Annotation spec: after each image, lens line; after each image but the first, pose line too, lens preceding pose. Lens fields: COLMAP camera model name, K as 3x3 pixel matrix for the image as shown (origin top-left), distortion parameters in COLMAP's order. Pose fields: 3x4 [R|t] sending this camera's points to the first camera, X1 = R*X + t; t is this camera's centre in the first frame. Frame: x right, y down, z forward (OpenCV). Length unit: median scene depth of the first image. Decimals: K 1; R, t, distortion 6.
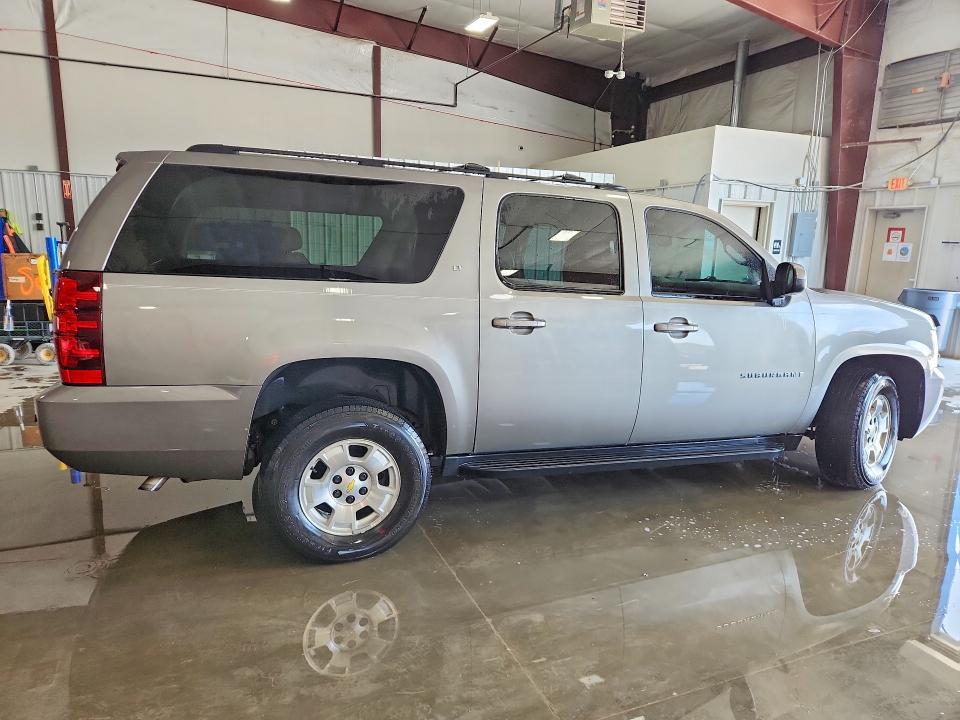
lens RADIAL K [[638.2, 0, 480.0], [0, 638.2, 360.0], [0, 0, 1]] dist [0.035083, 0.002399]
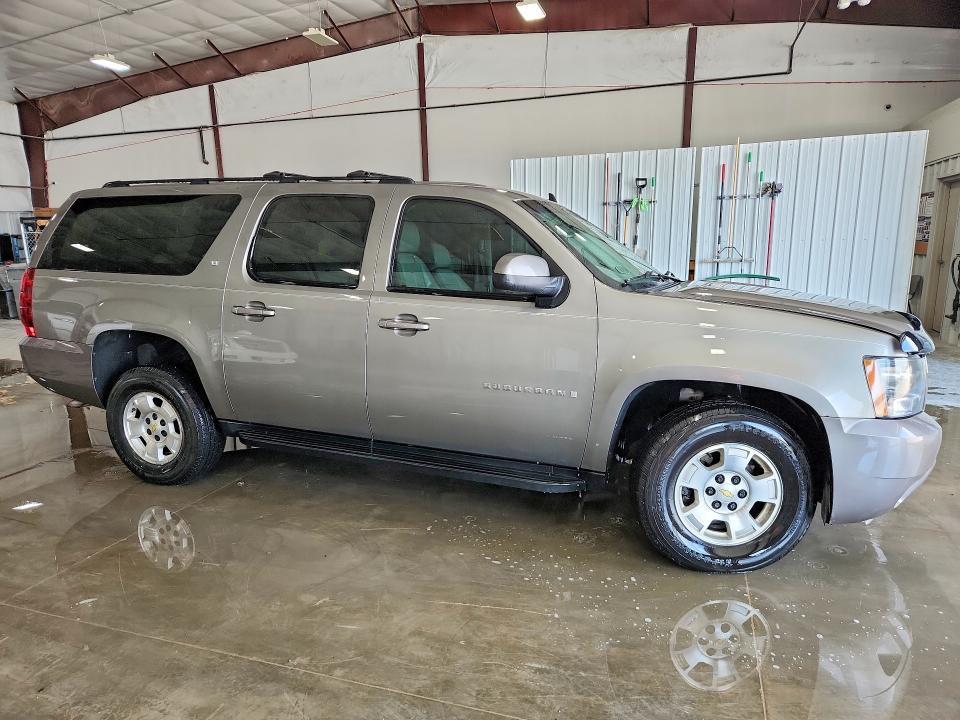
lens RADIAL K [[638.2, 0, 480.0], [0, 638.2, 360.0], [0, 0, 1]] dist [0.035083, 0.002399]
pose [[0.748881, 0.086850, -0.656989, 1.091745], [-0.084856, 0.995781, 0.034912, -0.044742], [0.657249, 0.029604, 0.753092, 0.399015]]
